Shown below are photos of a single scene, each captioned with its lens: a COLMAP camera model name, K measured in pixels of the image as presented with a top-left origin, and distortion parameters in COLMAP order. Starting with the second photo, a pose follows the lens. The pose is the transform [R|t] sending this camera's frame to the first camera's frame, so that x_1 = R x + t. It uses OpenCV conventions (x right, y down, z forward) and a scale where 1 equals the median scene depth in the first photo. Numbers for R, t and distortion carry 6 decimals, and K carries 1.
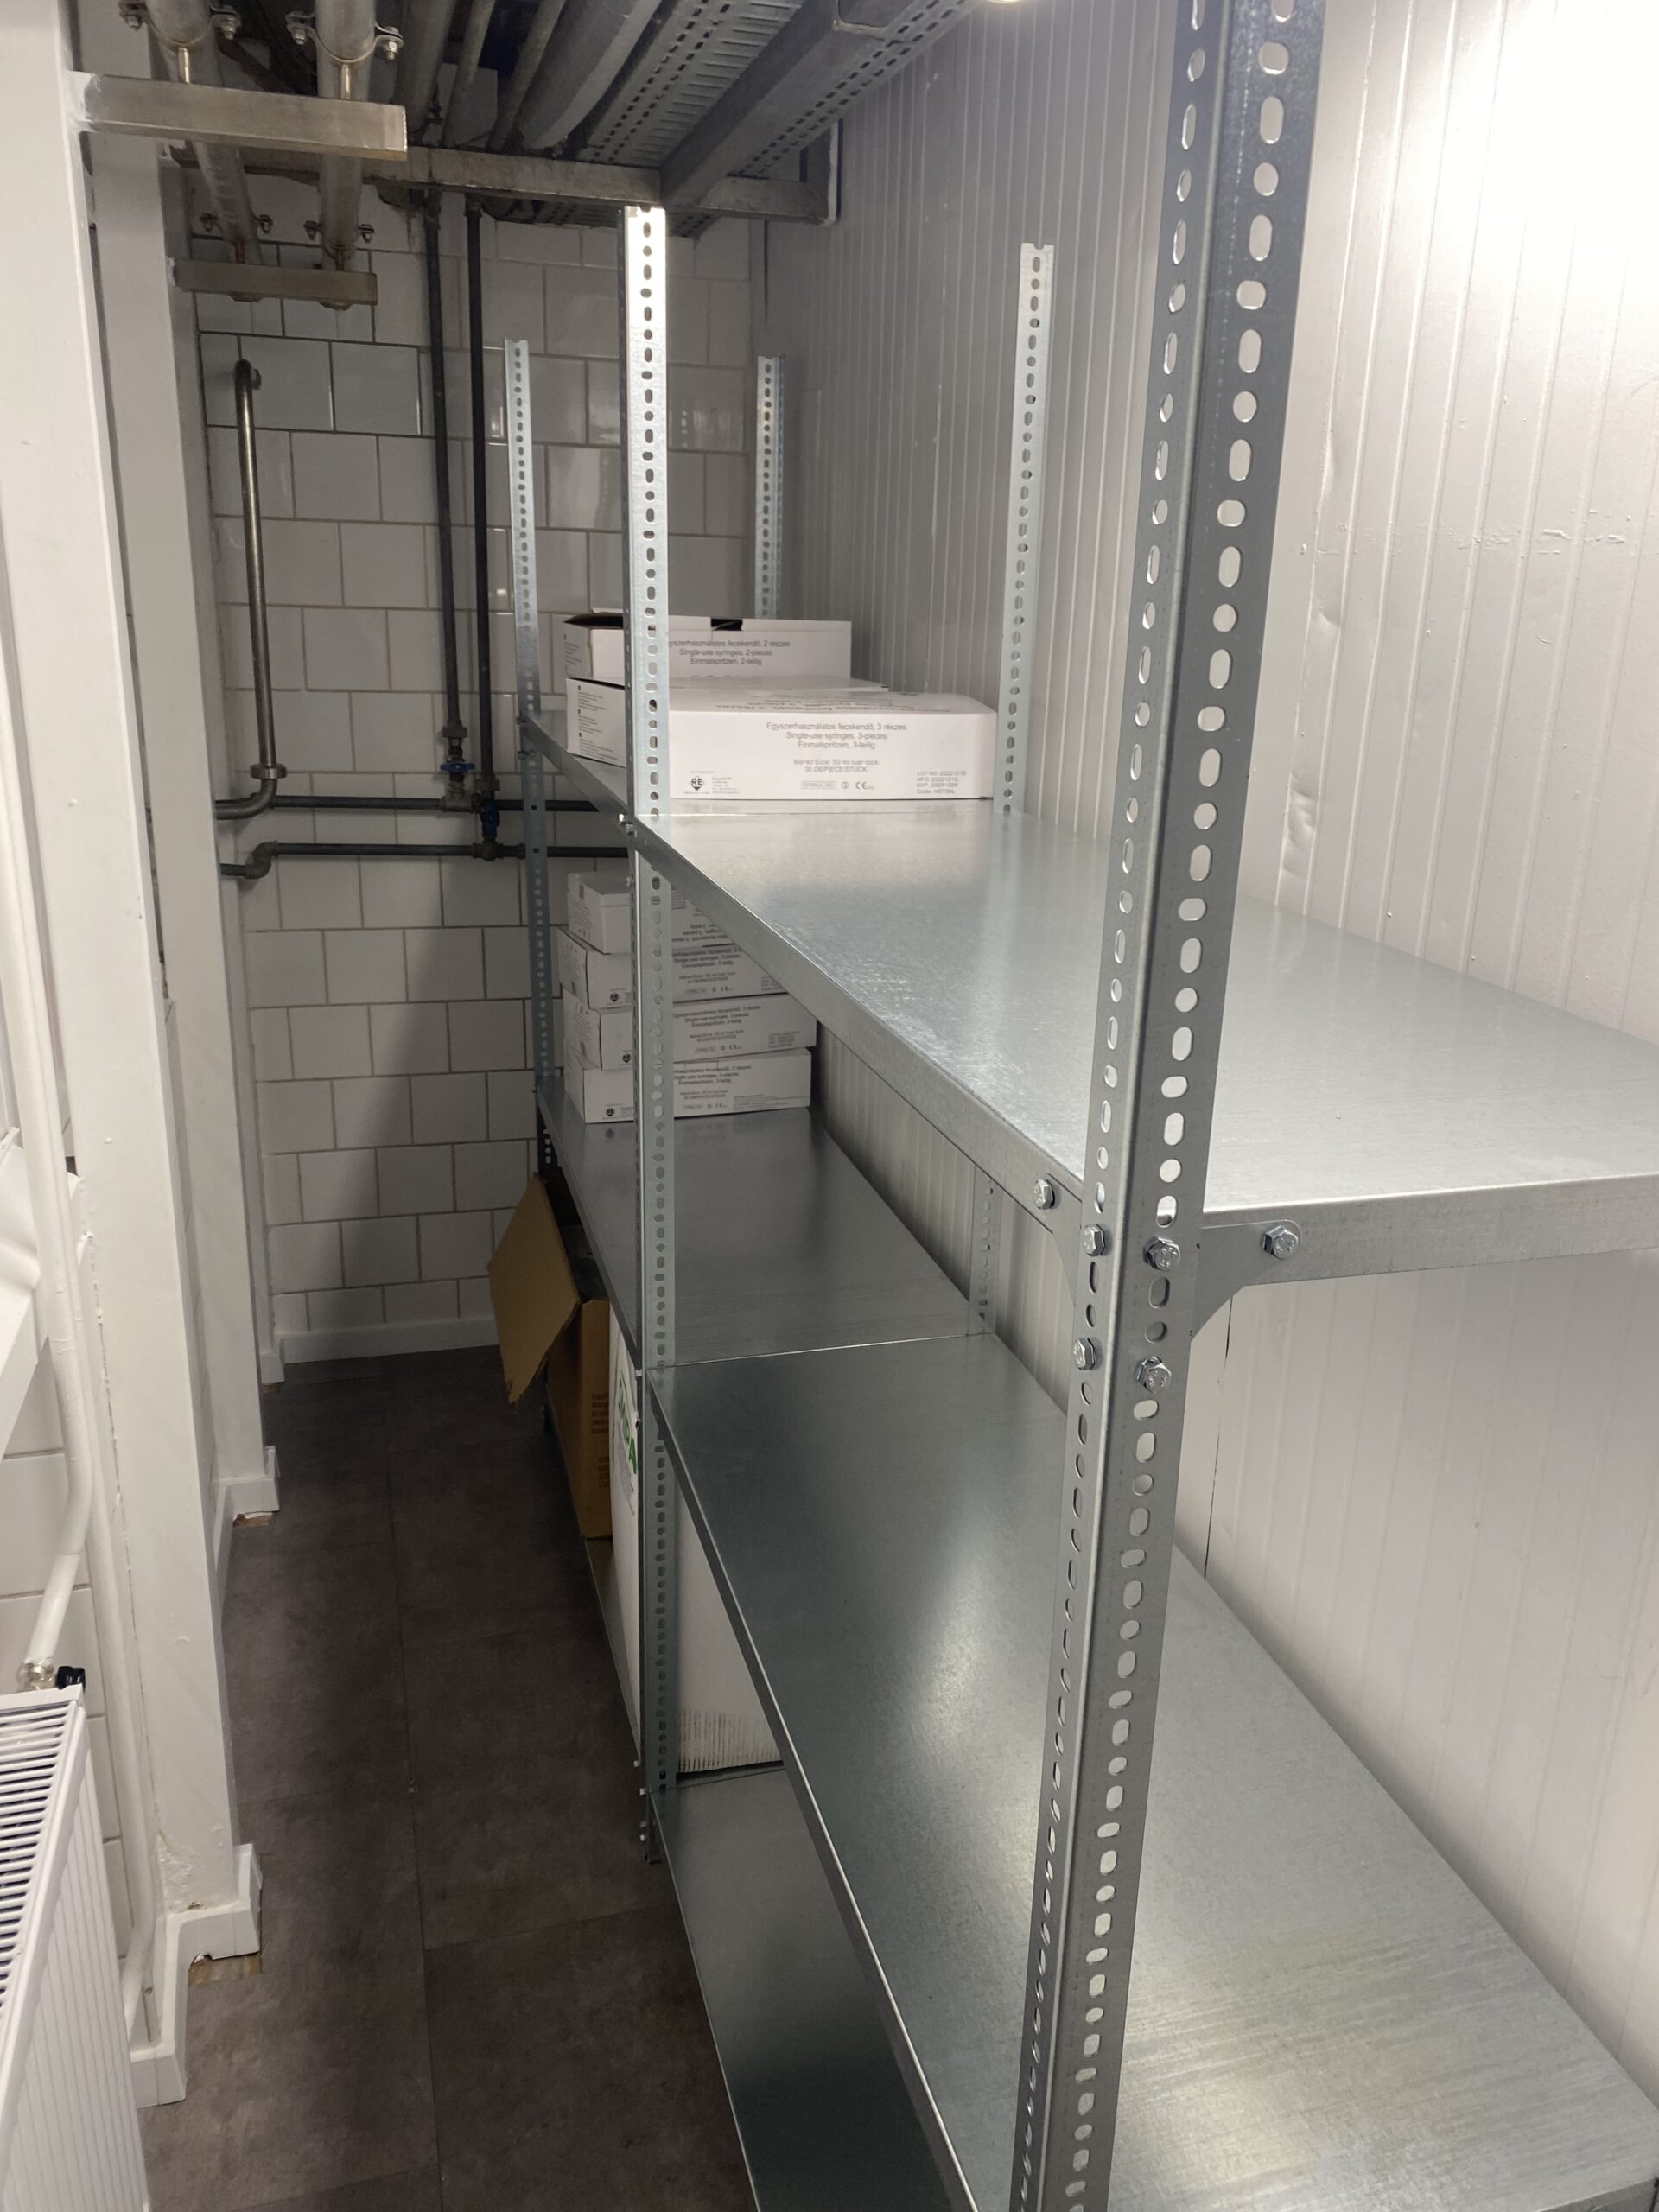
lens RADIAL K [[1673.7, 0, 829.5], [0, 1673.7, 1106.0], [0, 0, 1]] dist [-0.005881, -0.000483]
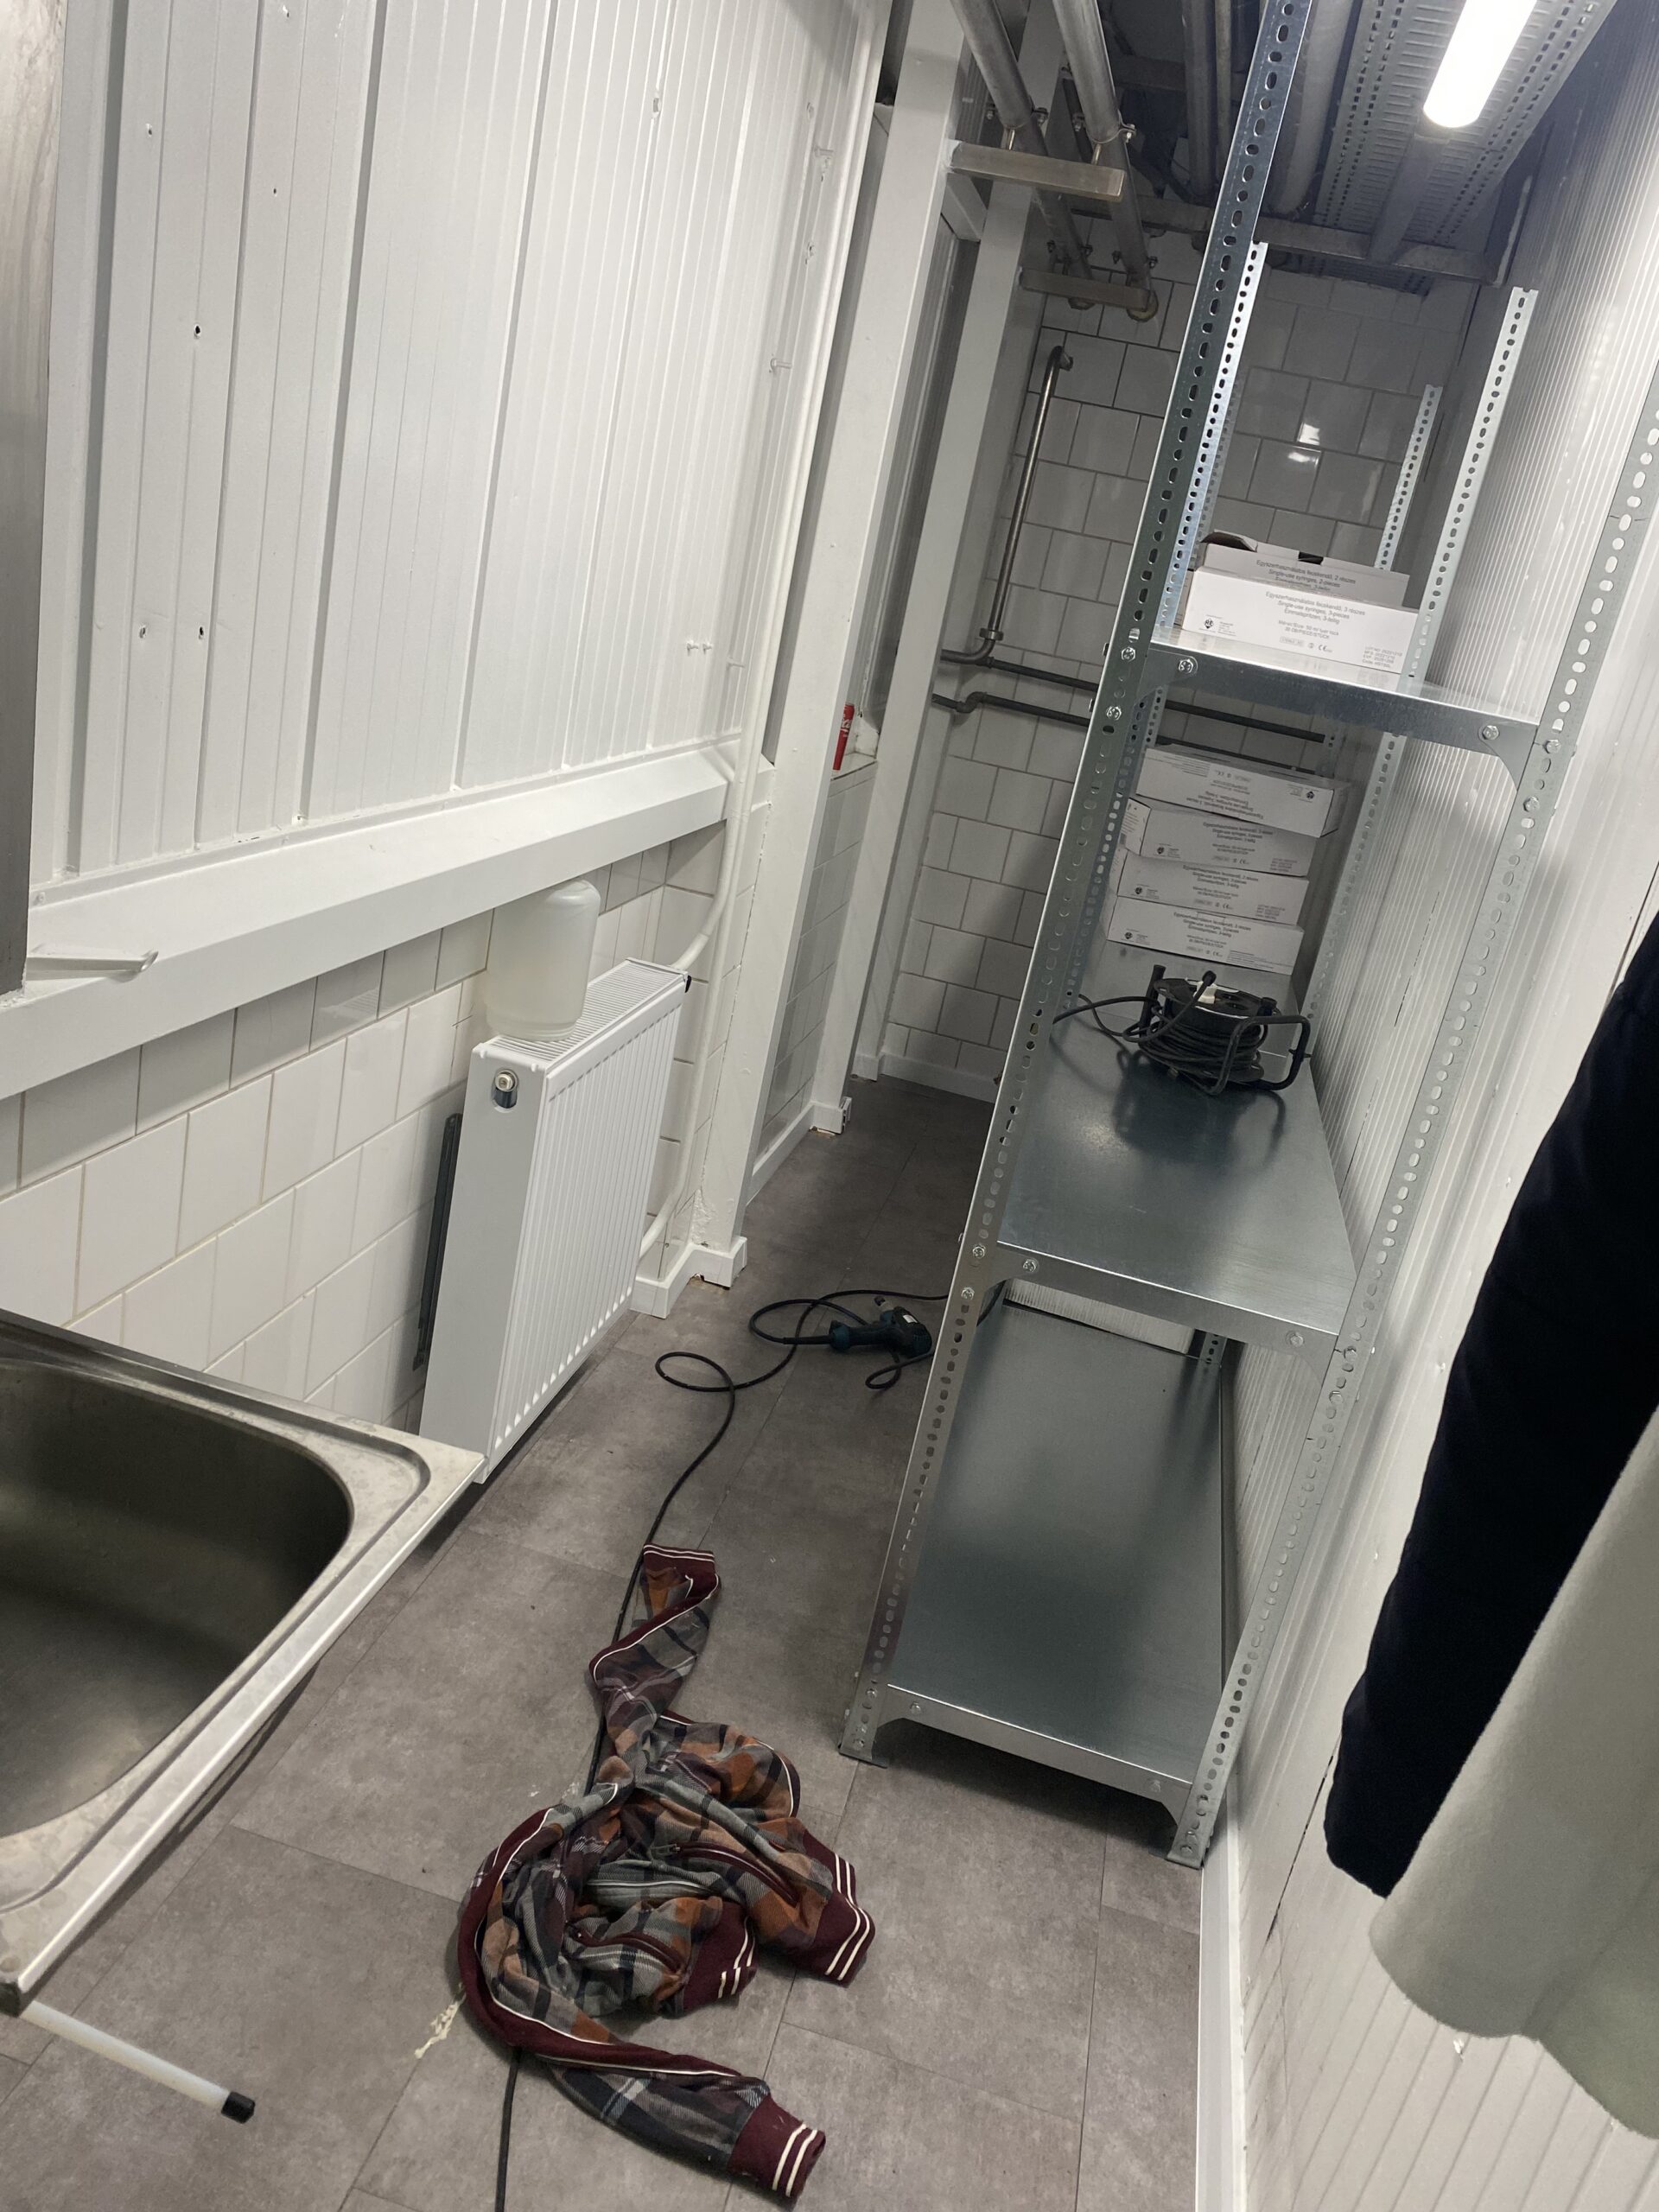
lens RADIAL K [[1675.1, 0, 824.4], [0, 1675.1, 1112.5], [0, 0, 1]] dist [0.022943, -0.037143]
pose [[0.865928, 0.286686, -0.409853, 0.273743], [-0.303111, 0.952603, 0.025926, 0.218449], [0.397859, 0.101781, 0.911783, -0.351239]]
